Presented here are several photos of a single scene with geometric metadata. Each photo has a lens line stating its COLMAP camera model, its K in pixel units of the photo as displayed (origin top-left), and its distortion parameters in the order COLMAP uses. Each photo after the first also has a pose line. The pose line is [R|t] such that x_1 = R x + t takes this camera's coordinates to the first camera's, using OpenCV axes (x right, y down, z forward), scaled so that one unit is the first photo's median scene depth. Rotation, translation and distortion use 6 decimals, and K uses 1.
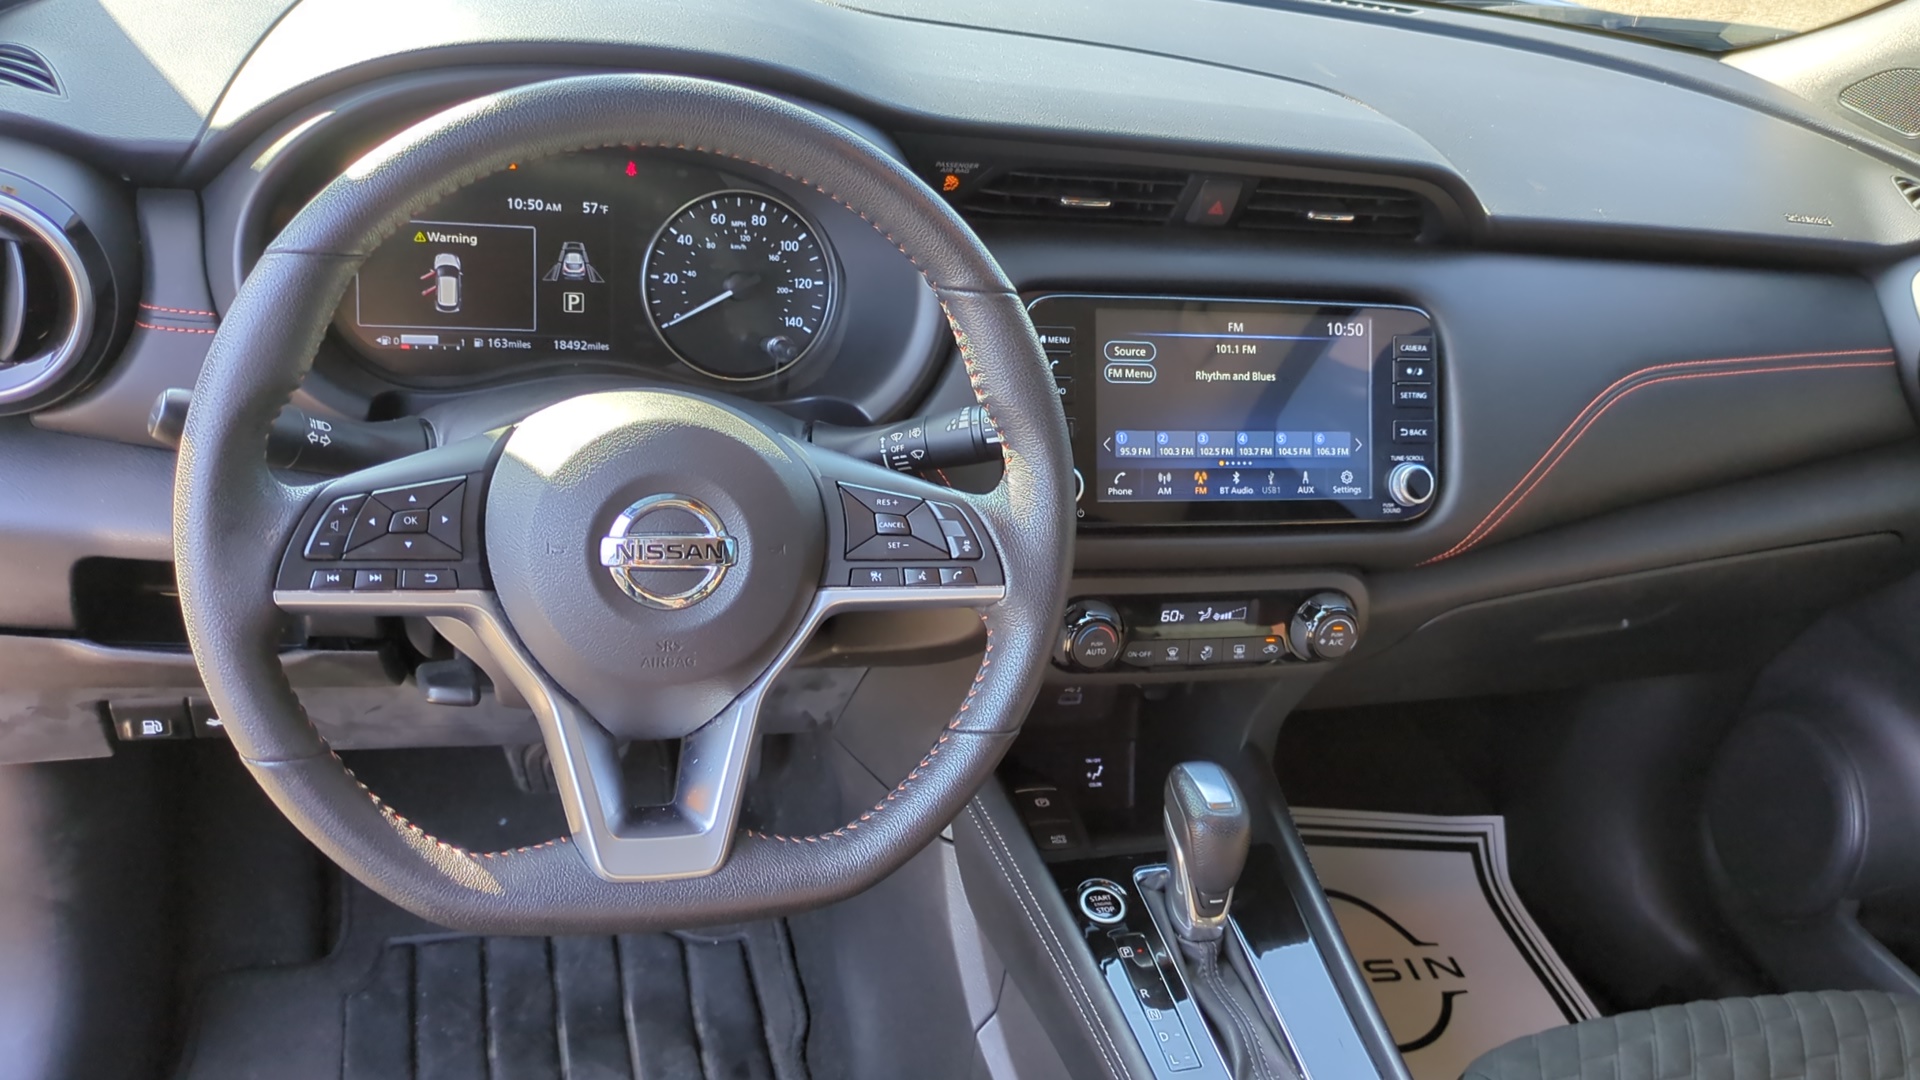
lens RADIAL K [[1639.9, 0, 960.0], [0, 1639.9, 540.0], [0, 0, 1]] dist [0.044332, -0.008062]
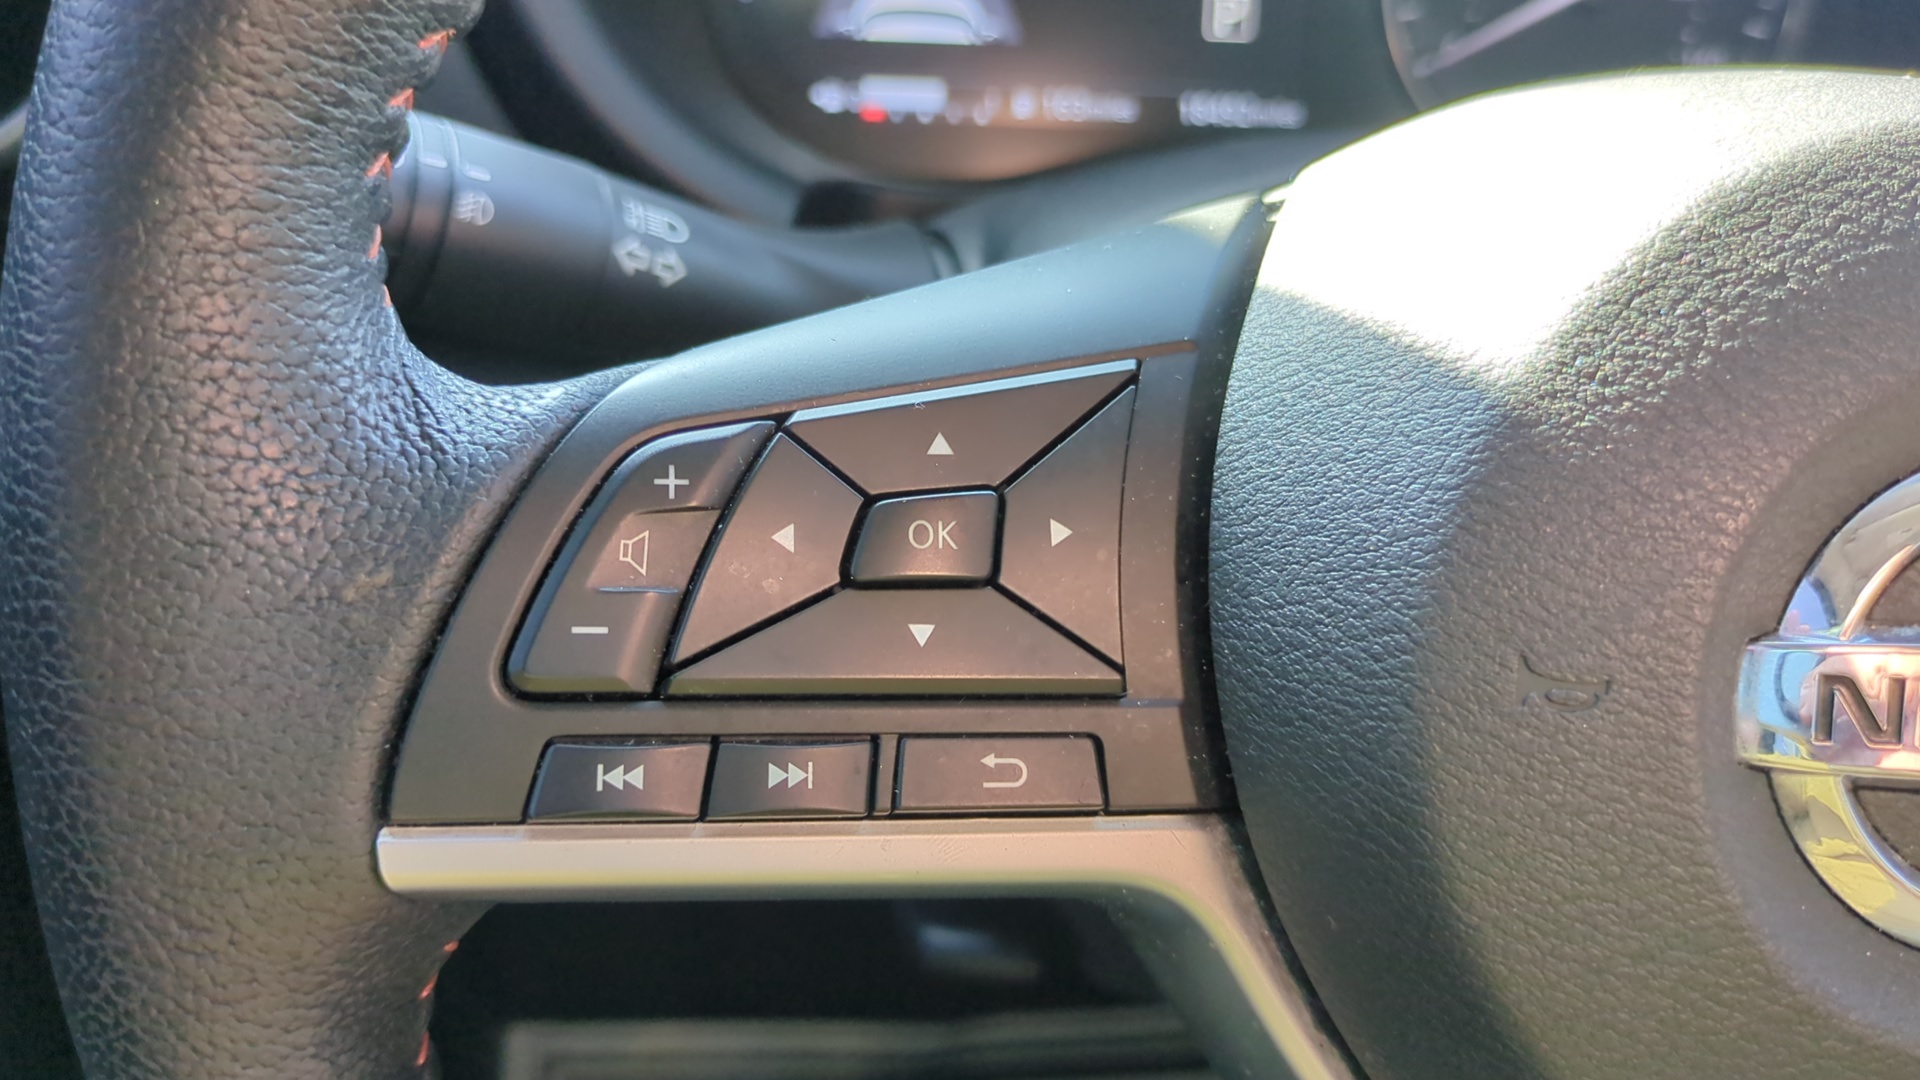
lens RADIAL K [[1639.9, 0, 960.0], [0, 1639.9, 540.0], [0, 0, 1]] dist [0.044332, -0.008062]
pose [[0.968870, 0.035755, -0.244976, -0.266817], [-0.028200, 0.999014, 0.034281, -0.019411], [0.245961, -0.026305, 0.968923, 0.756688]]
